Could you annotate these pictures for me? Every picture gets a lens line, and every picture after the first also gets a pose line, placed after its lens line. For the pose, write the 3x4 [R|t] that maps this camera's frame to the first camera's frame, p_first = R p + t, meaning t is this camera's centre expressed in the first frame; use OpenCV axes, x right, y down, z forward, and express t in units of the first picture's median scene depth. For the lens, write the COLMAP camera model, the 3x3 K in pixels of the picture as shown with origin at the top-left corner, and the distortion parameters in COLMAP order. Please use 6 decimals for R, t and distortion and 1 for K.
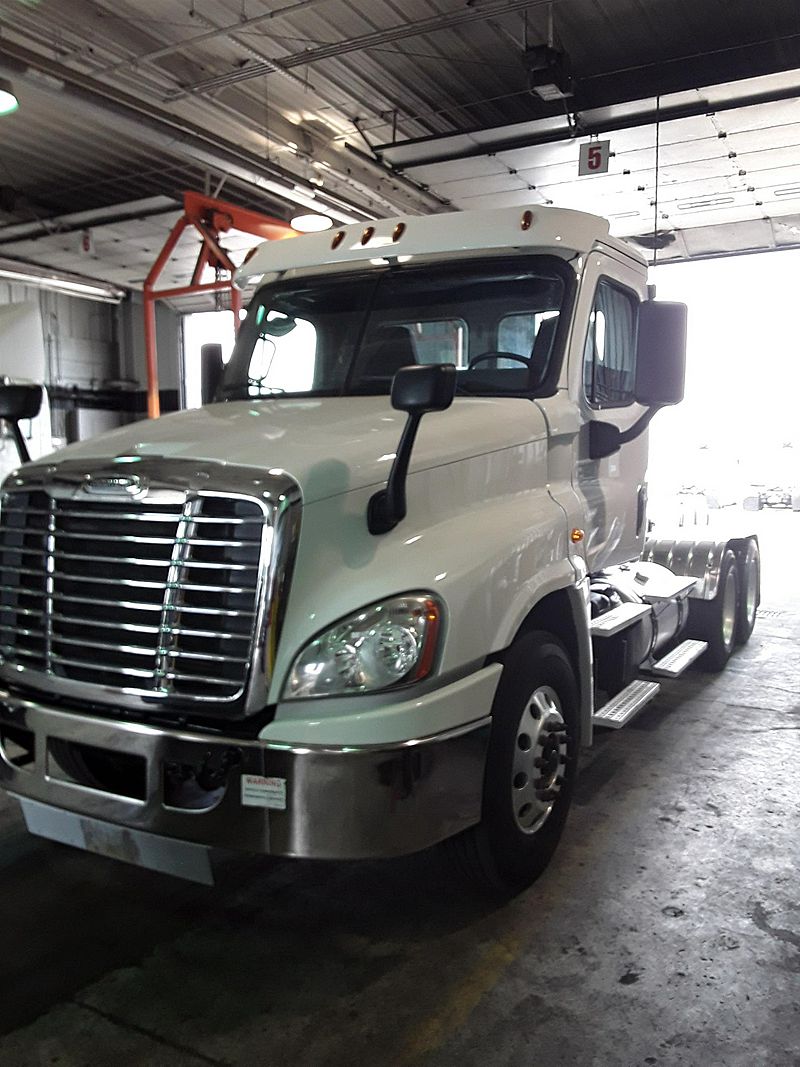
lens RADIAL K [[819.9, 0, 429.3], [0, 819.9, 538.3], [0, 0, 1]] dist [0.003285, 0.006278]
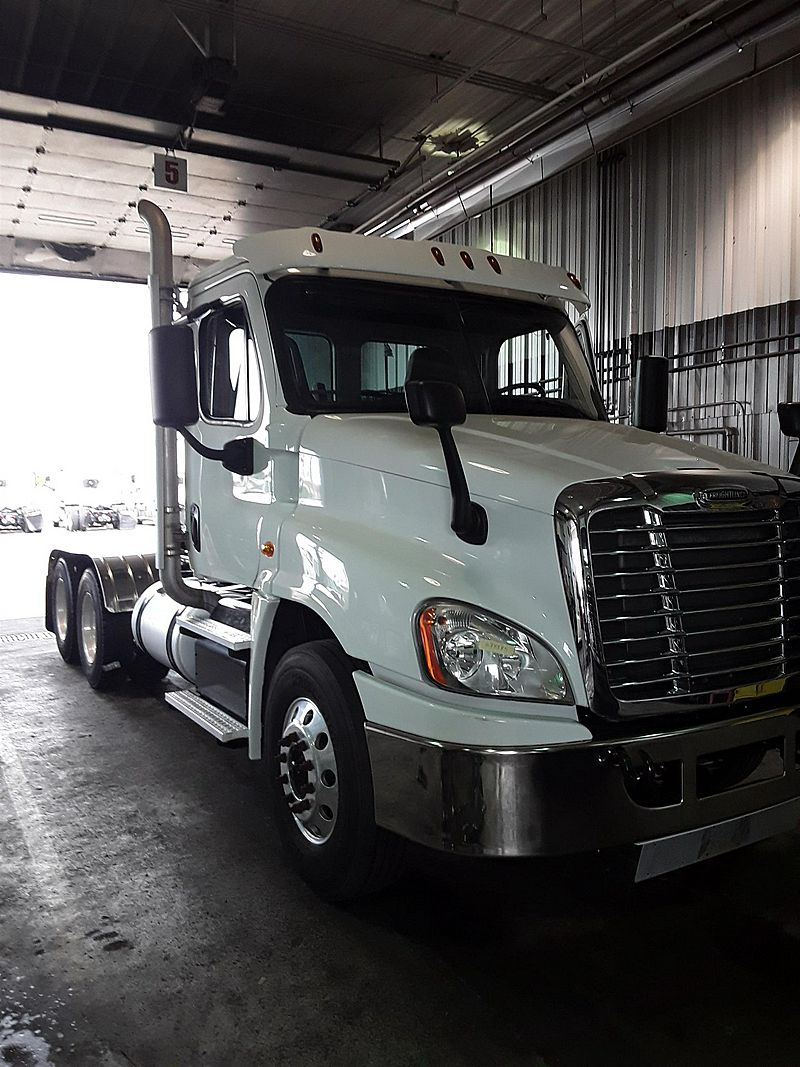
lens RADIAL K [[819.9, 0, 404.6], [0, 819.9, 530.2], [0, 0, 1]] dist [0.003285, 0.006278]
pose [[0.550769, -0.066252, 0.832024, -0.490689], [0.096916, 0.995178, 0.015089, -0.024628], [-0.829012, 0.072326, 0.554535, 0.253521]]
